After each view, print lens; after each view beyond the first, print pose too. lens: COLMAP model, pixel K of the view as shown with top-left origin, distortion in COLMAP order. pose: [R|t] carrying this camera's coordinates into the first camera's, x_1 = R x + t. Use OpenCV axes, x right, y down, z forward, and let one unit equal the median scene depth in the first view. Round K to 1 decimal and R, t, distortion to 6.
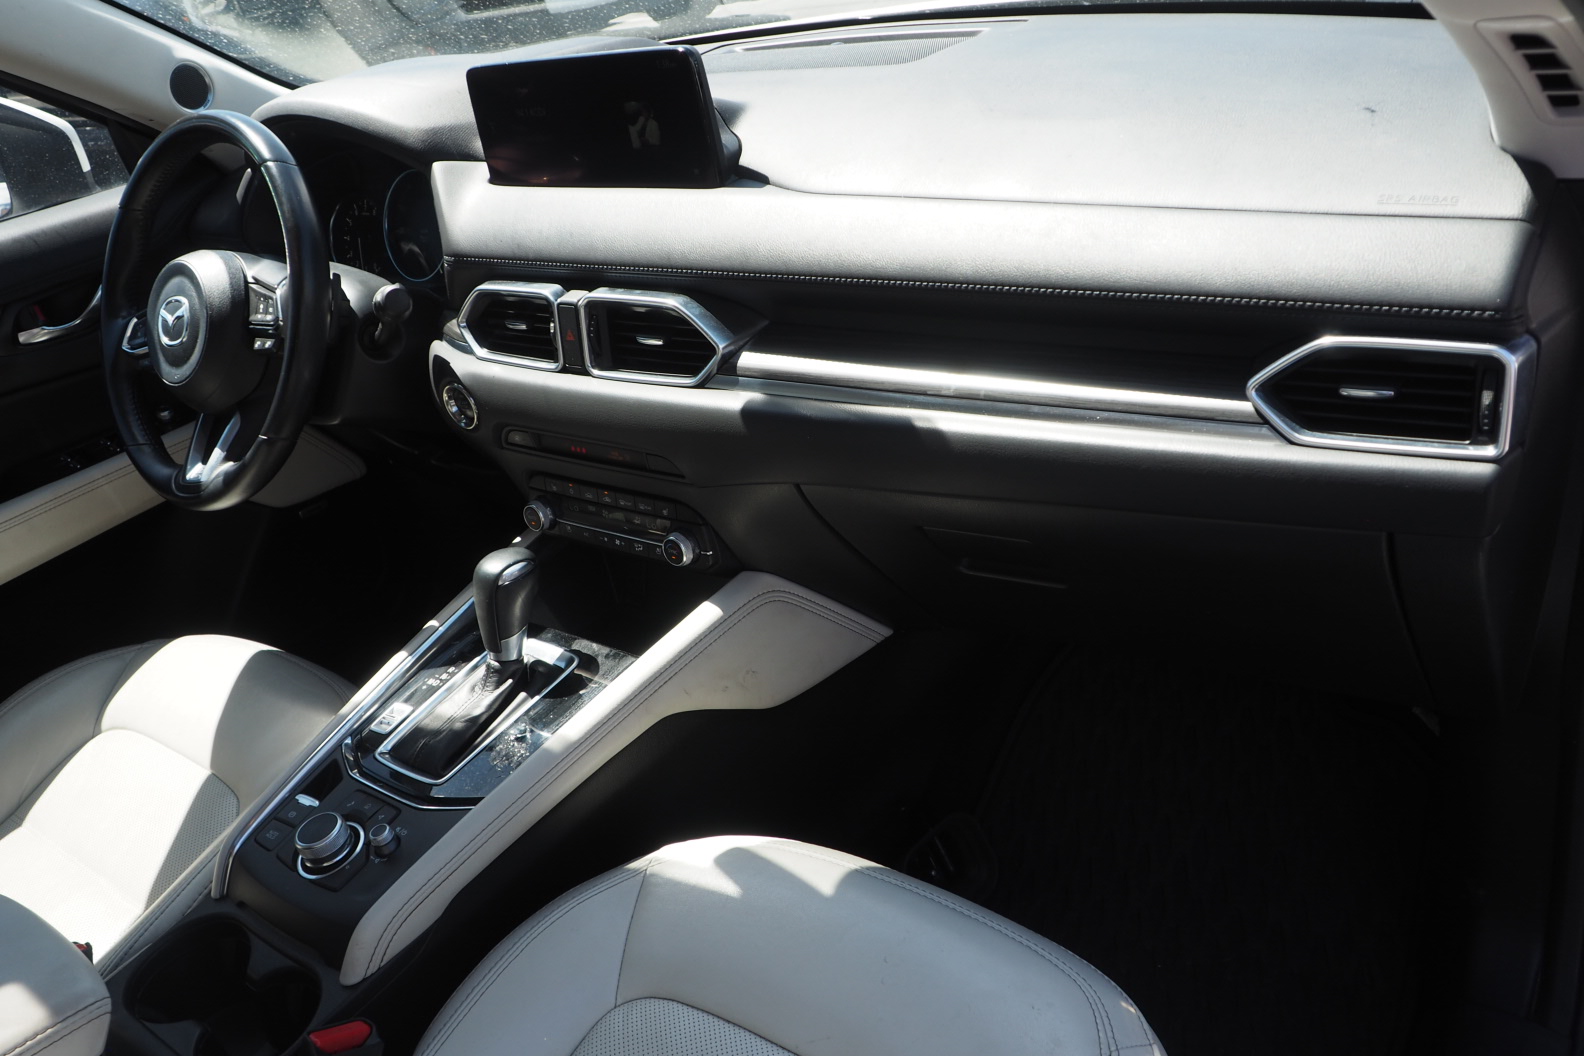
lens RADIAL K [[1294.4, 0, 776.7], [0, 1294.4, 527.2], [0, 0, 1]] dist [-0.002462, -0.007482]
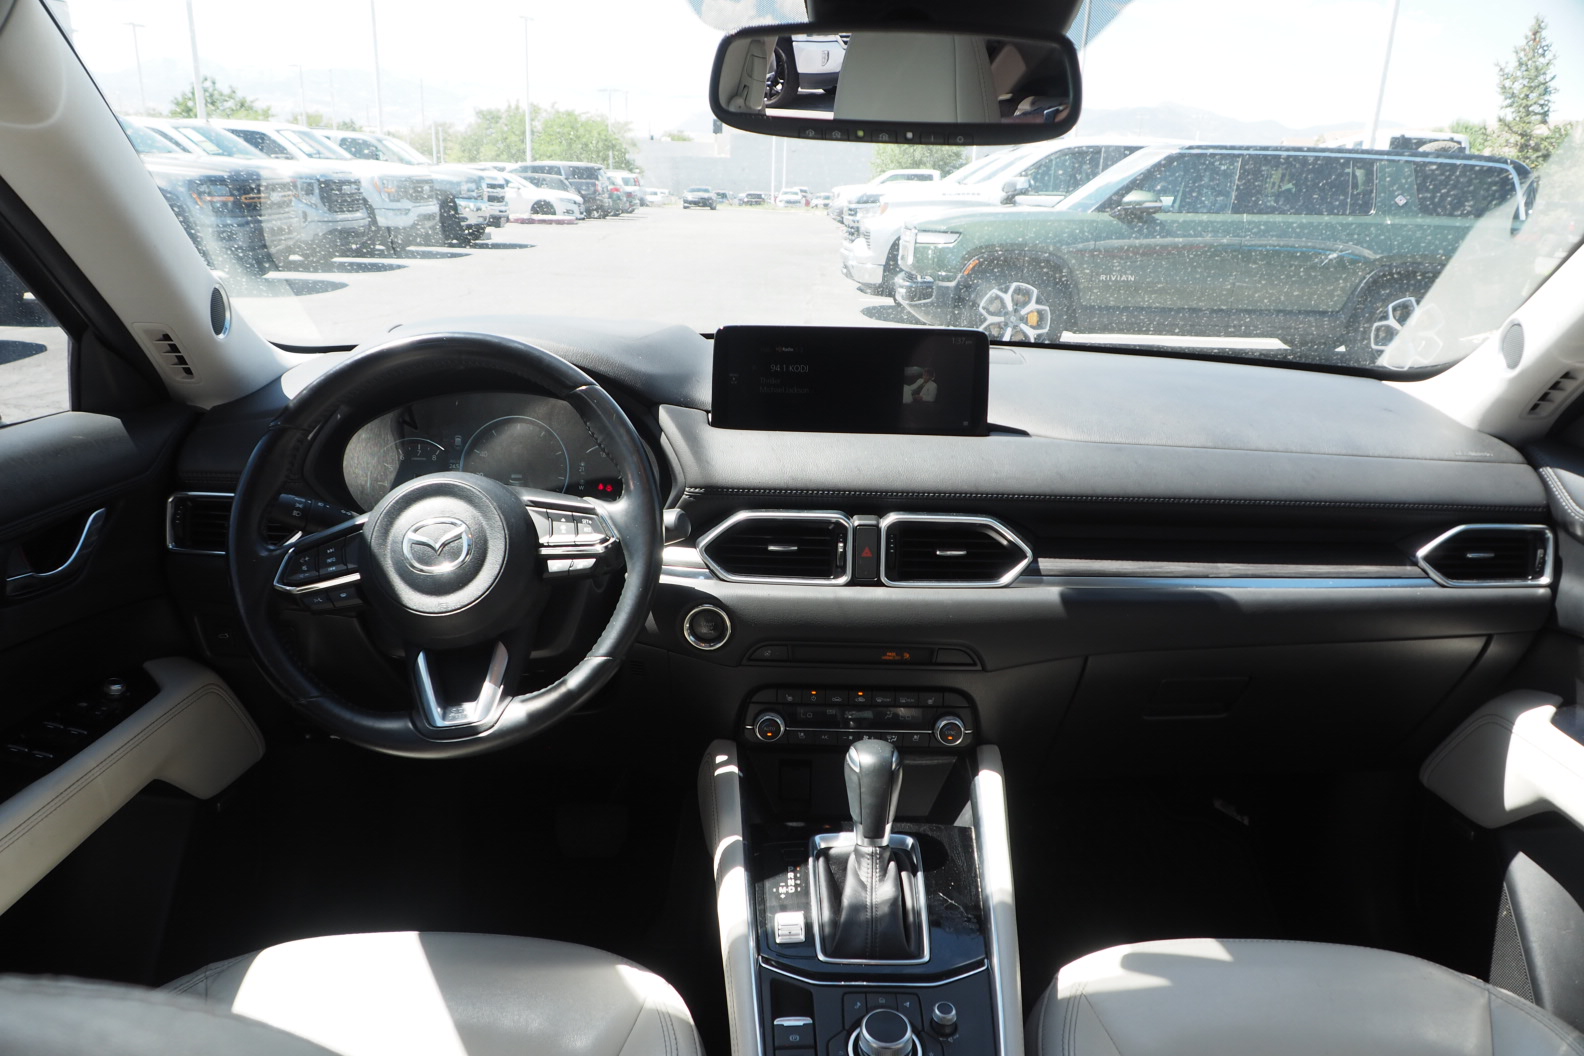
lens RADIAL K [[1121.7, 0, 781.7], [0, 1121.7, 541.0], [0, 0, 1]] dist [-0.042792, 0.013758]
pose [[0.768880, 0.013919, 0.639242, -0.864979], [0.142308, 0.970961, -0.192311, 0.023962], [-0.623355, 0.238834, 0.744571, 0.300670]]
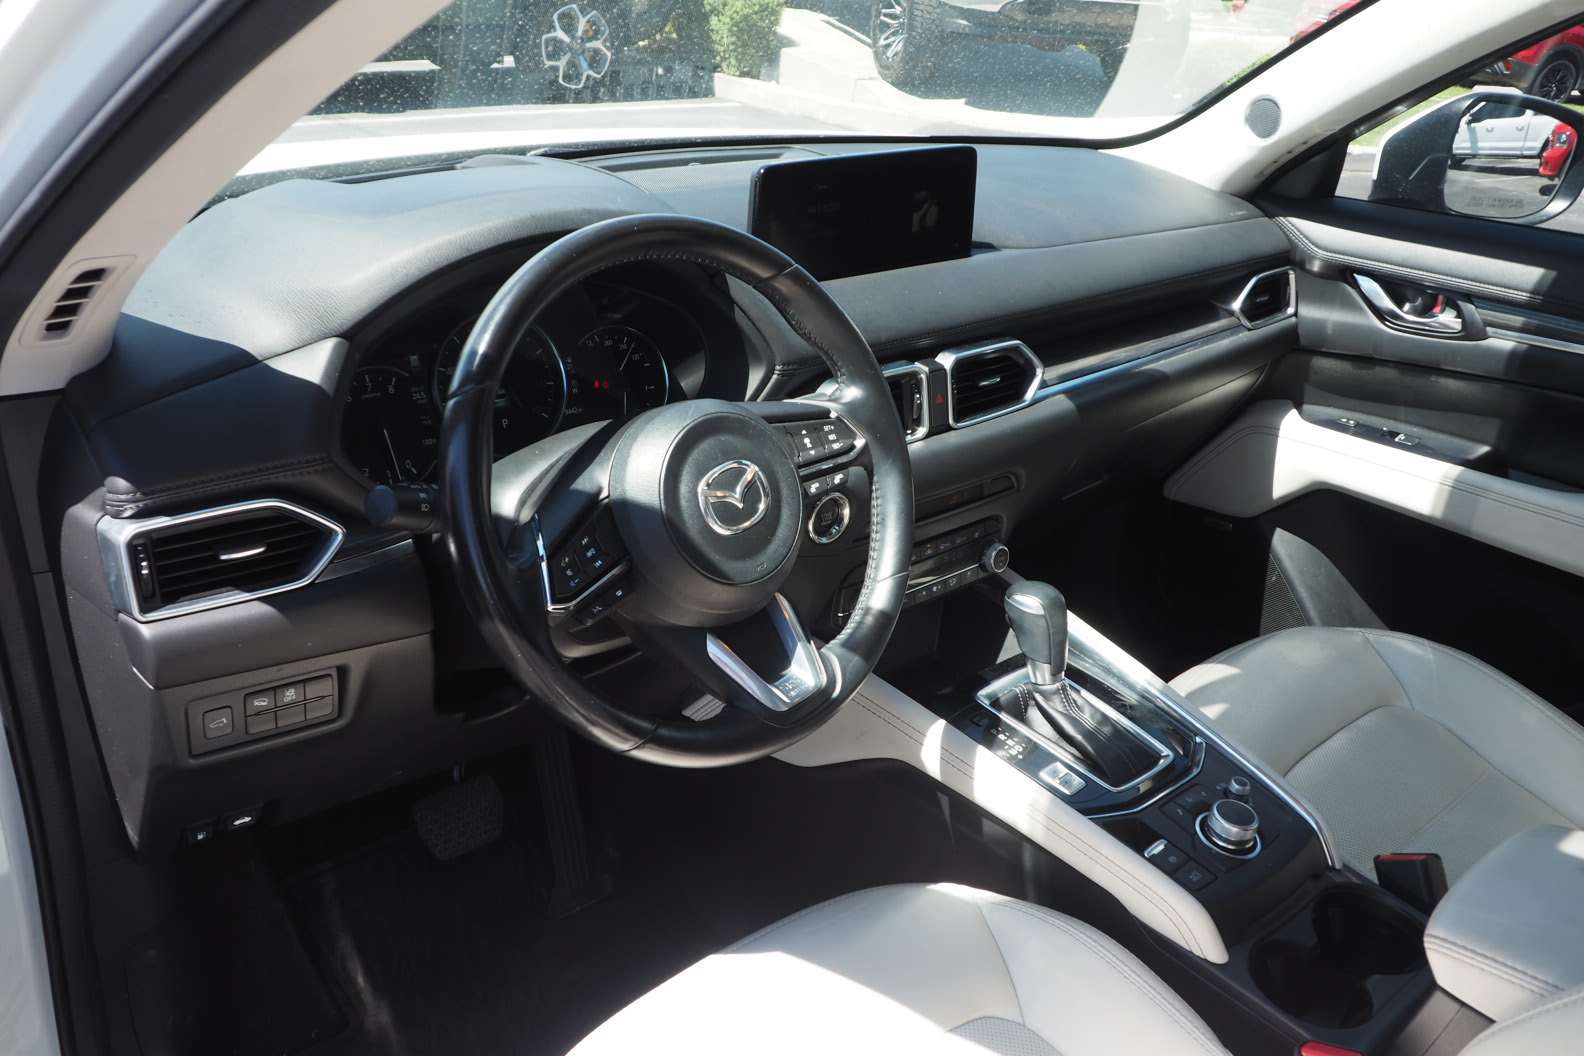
lens RADIAL K [[1354.8, 0, 784.3], [0, 1354.8, 522.2], [0, 0, 1]] dist [-0.017115, 0.013975]
pose [[0.161013, -0.222306, 0.961590, -1.312023], [0.383597, 0.911796, 0.146564, -0.272204], [-0.909356, 0.345264, 0.232087, 0.895555]]
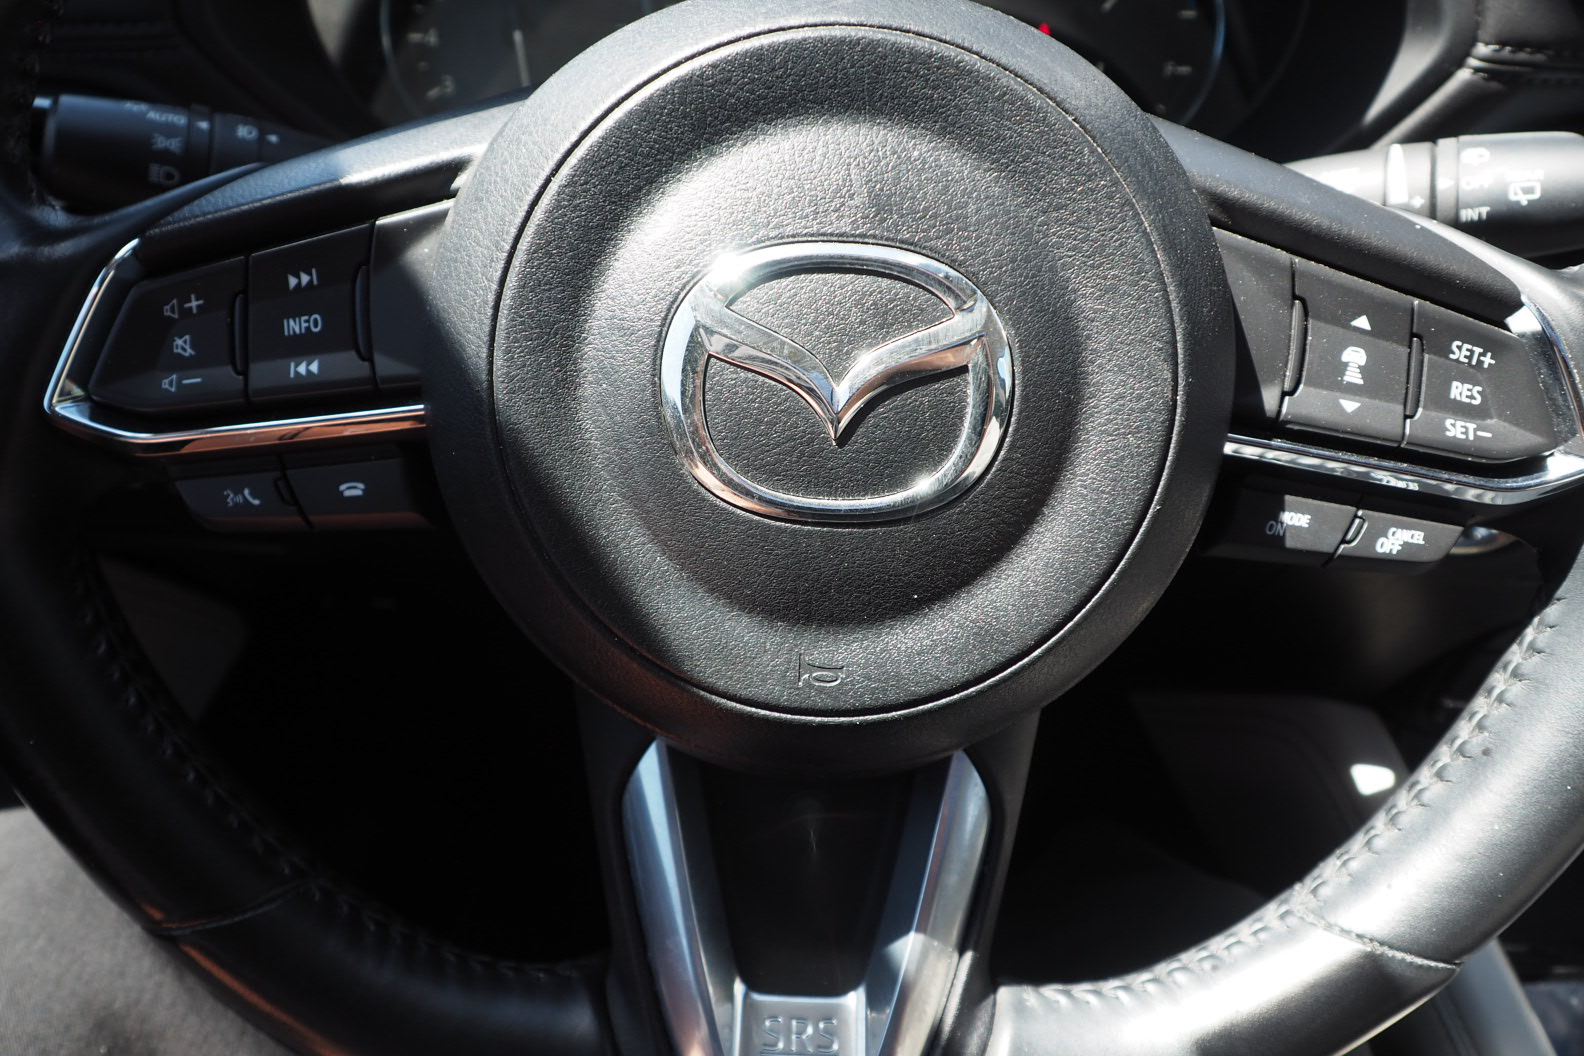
lens RADIAL K [[1121.7, 0, 792.2], [0, 1121.7, 528.0], [0, 0, 1]] dist [-0.042792, 0.013758]
pose [[0.780906, -0.088072, 0.618408, -0.630416], [-0.031301, 0.983249, 0.179557, -0.185833], [-0.623864, -0.159574, 0.765069, 0.979313]]
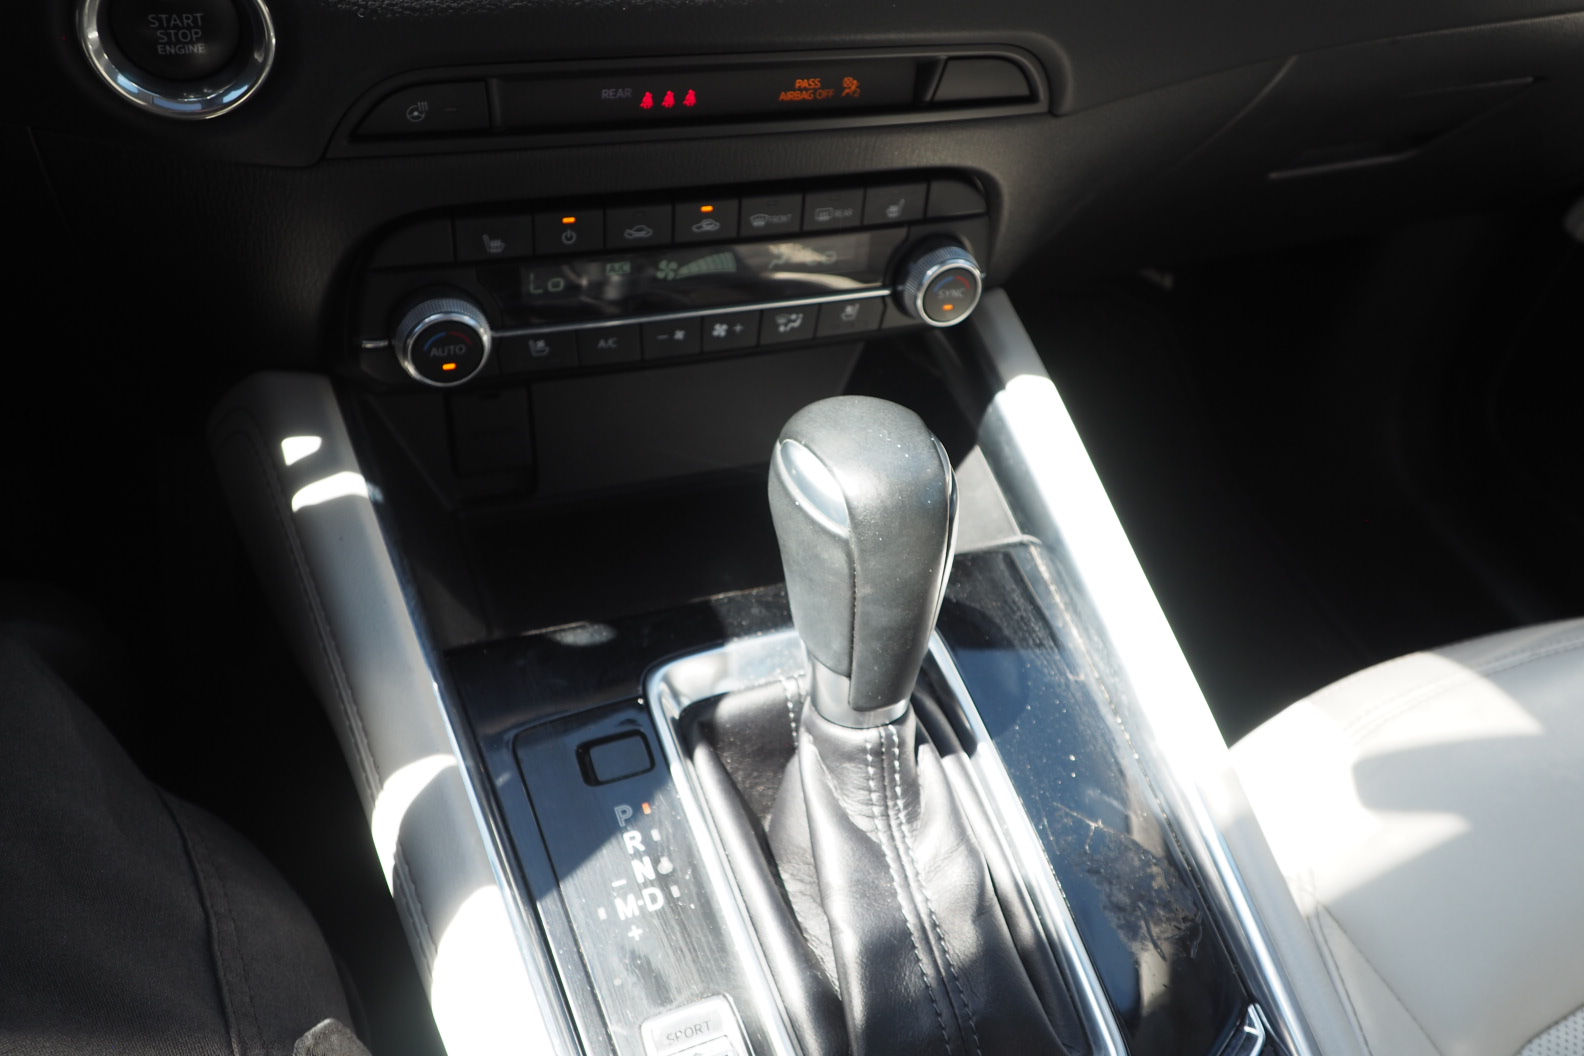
lens RADIAL K [[1354.8, 0, 767.0], [0, 1354.8, 523.1], [0, 0, 1]] dist [-0.017115, 0.013975]
pose [[0.479596, -0.406835, 0.777478, -0.496017], [0.198924, 0.913367, 0.355233, -0.084482], [-0.854644, -0.015709, 0.518977, 0.831123]]
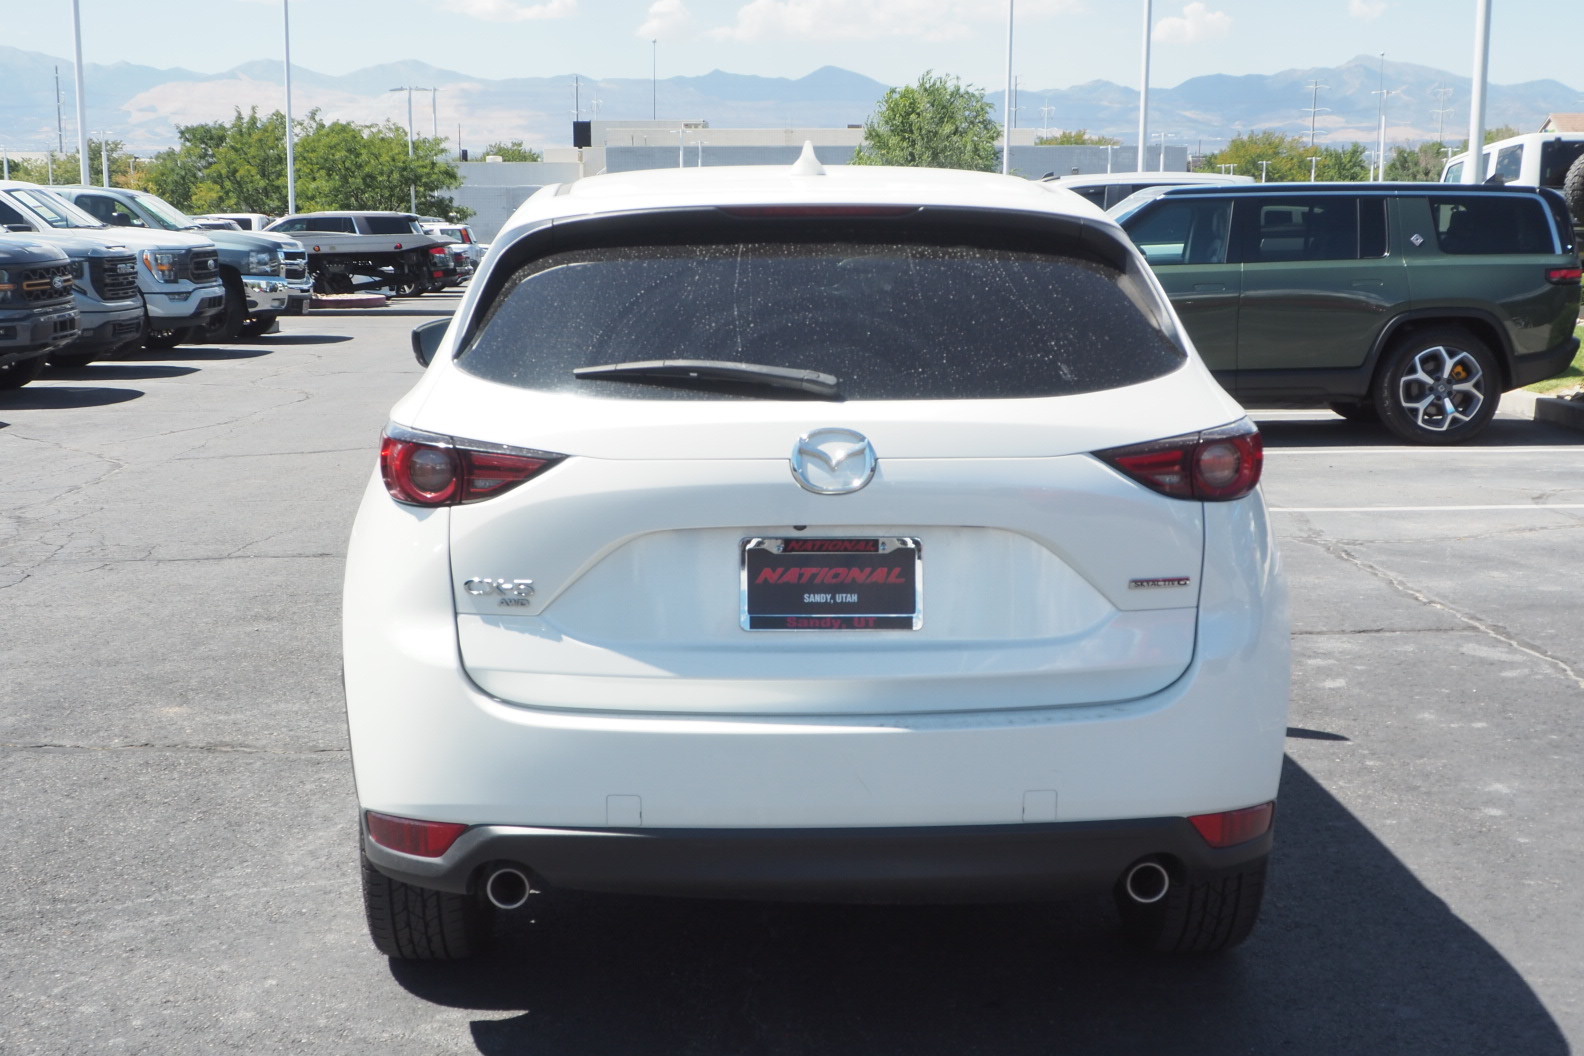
lens RADIAL K [[2067.1, 0, 766.2], [0, 2067.1, 563.7], [0, 0, 1]] dist [-0.012810, 0.000000]
pose [[0.754608, 0.075785, 0.651785, -4.050483], [0.189291, 0.925938, -0.326815, 2.260071], [-0.628280, 0.369994, 0.684375, -2.905671]]
